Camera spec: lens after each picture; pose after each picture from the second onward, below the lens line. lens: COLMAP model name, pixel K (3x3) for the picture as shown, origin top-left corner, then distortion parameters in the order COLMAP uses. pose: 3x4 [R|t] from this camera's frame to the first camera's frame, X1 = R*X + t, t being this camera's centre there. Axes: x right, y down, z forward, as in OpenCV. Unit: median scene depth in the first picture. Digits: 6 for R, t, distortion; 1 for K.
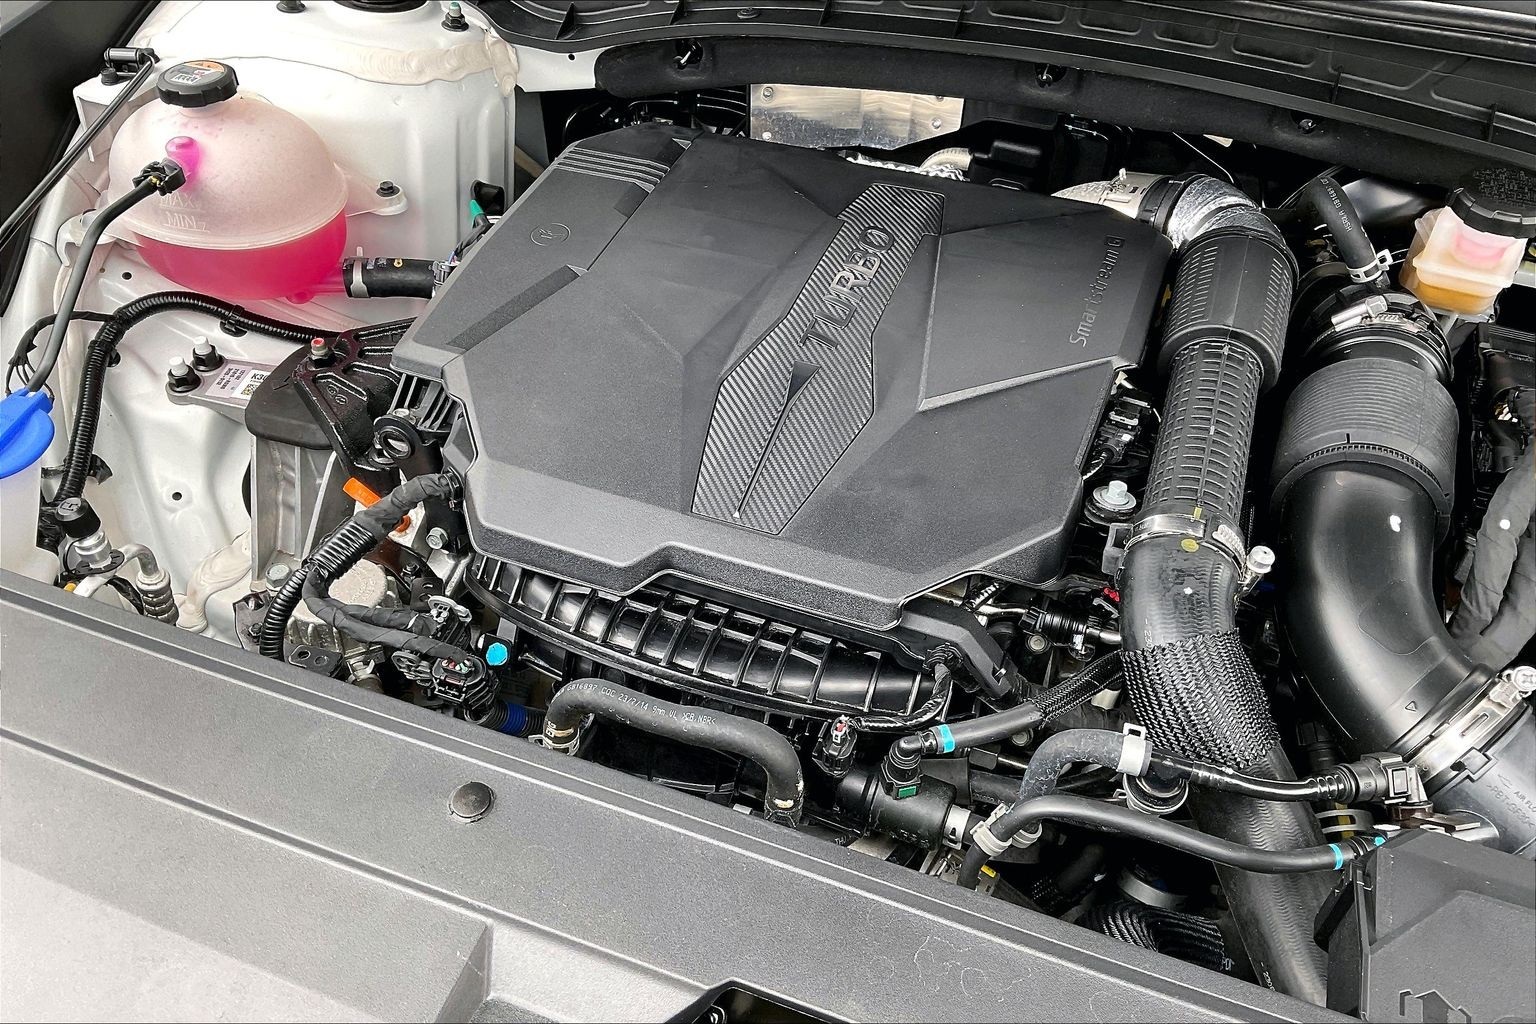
lens RADIAL K [[1278.6, 0, 768.0], [0, 1278.6, 512.0], [0, 0, 1]] dist [0.122167, -0.270035]
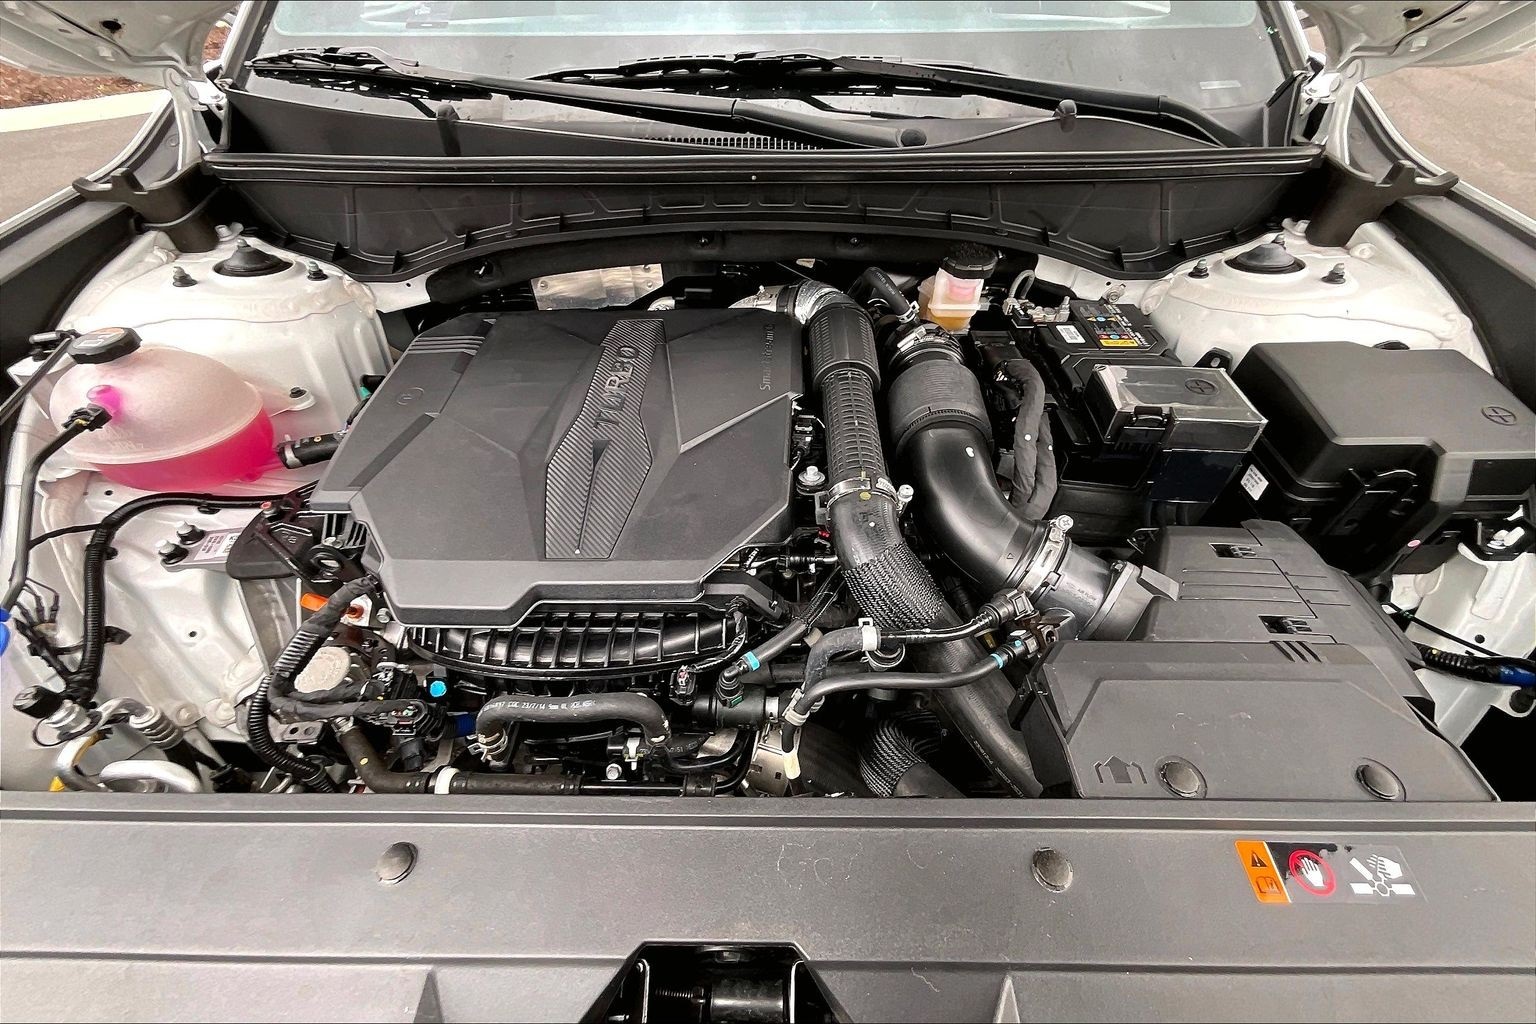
lens RADIAL K [[610.3, 0, 768.0], [0, 610.3, 512.0], [0, 0, 1]] dist [-0.002227, 0.000113]
pose [[0.942591, -0.258585, 0.211318, 0.042391], [0.252516, 0.965988, 0.055703, -0.023970], [-0.218535, 0.000856, 0.975829, 0.253184]]
